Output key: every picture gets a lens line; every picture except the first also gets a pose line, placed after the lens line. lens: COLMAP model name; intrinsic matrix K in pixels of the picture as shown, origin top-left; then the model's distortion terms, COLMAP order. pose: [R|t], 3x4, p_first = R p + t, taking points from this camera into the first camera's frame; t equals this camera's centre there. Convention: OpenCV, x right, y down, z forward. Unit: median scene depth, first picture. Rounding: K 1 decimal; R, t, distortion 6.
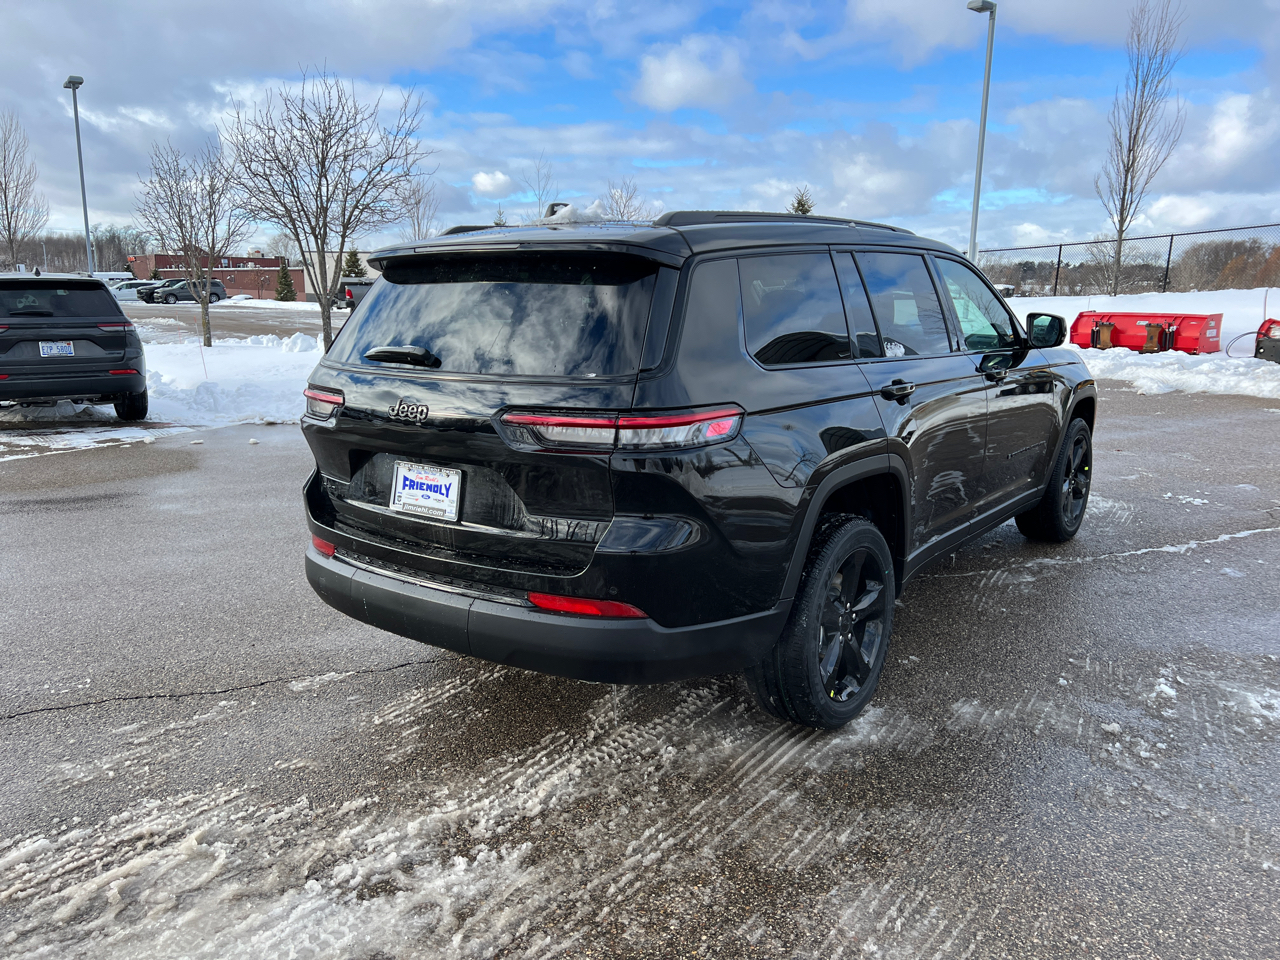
lens RADIAL K [[958.0, 0, 612.5], [0, 958.0, 478.1], [0, 0, 1]] dist [0.055136, -0.044559]
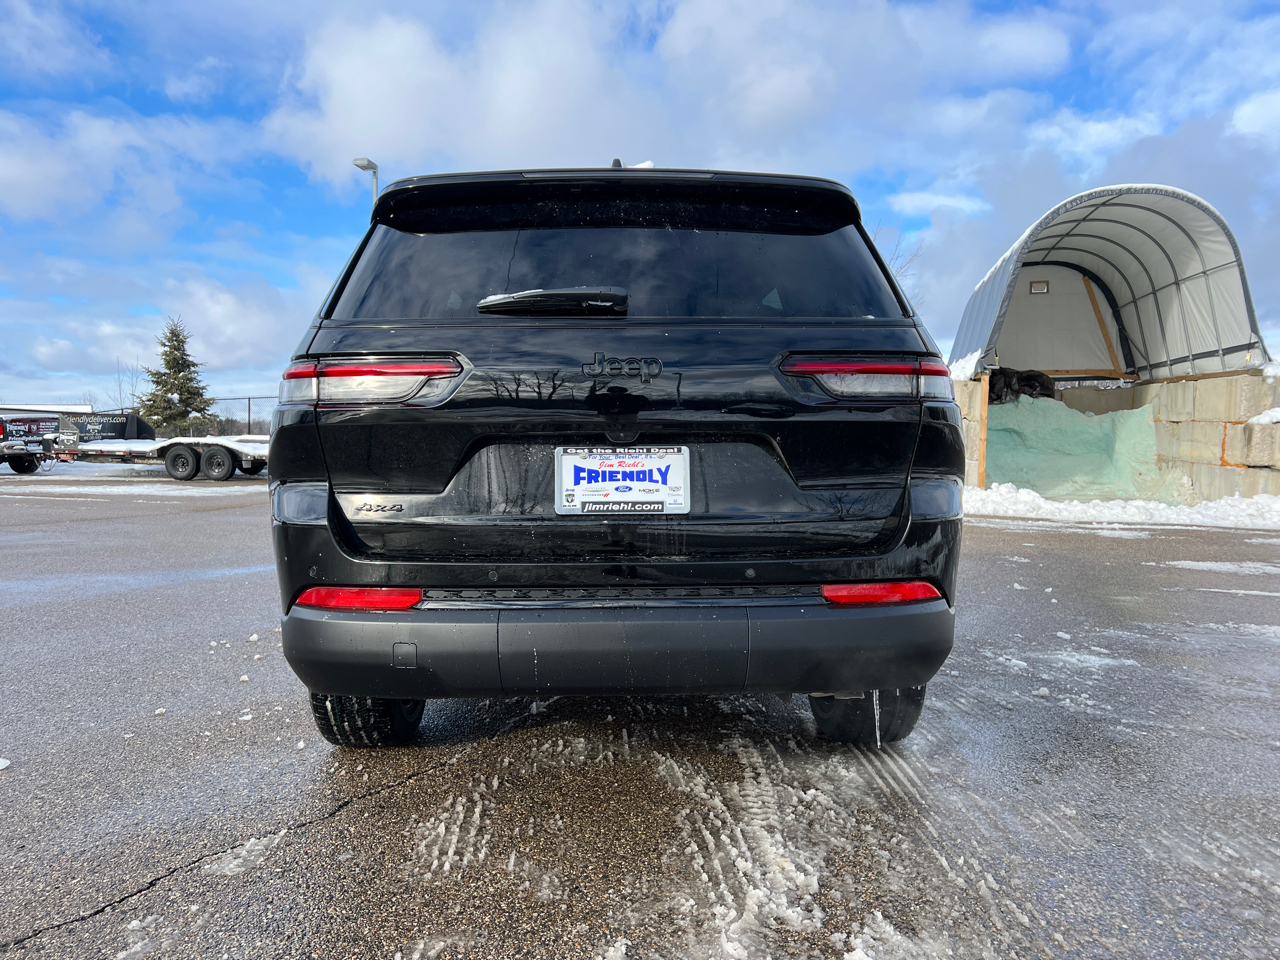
lens RADIAL K [[973.5, 0, 619.7], [0, 973.5, 478.9], [0, 0, 1]] dist [0.067300, -0.059333]
pose [[0.777947, -0.018858, 0.628047, -0.654134], [0.117544, 0.986271, -0.115985, 0.096289], [-0.617237, 0.164054, 0.769483, 0.422820]]
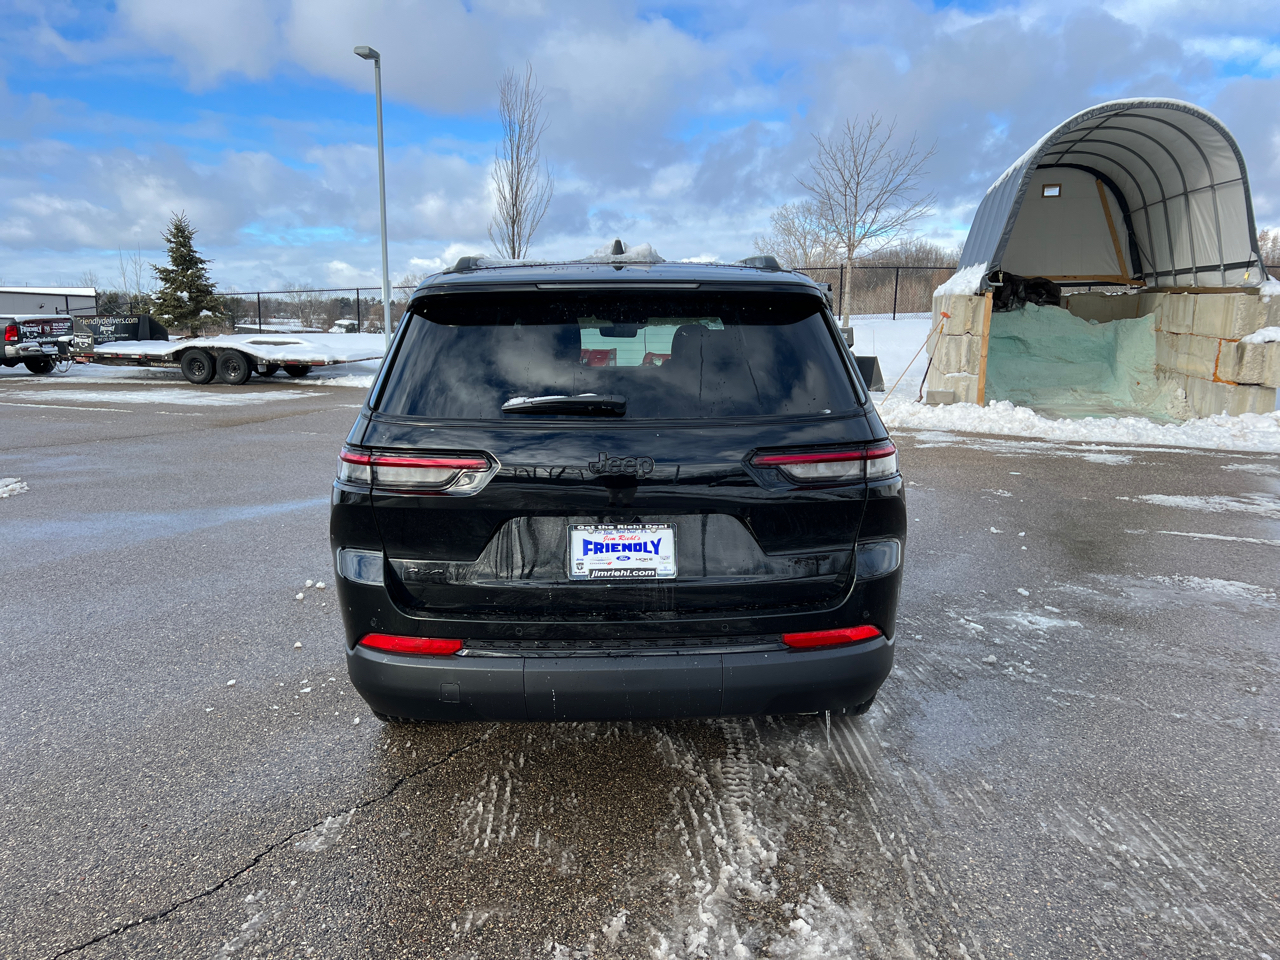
lens RADIAL K [[976.1, 0, 632.8], [0, 976.1, 480.3], [0, 0, 1]] dist [0.063504, -0.045369]
pose [[0.777385, -0.099821, 0.621054, -0.740278], [0.121822, 0.992527, 0.007041, -0.057900], [-0.617116, 0.070184, 0.783736, 0.265758]]
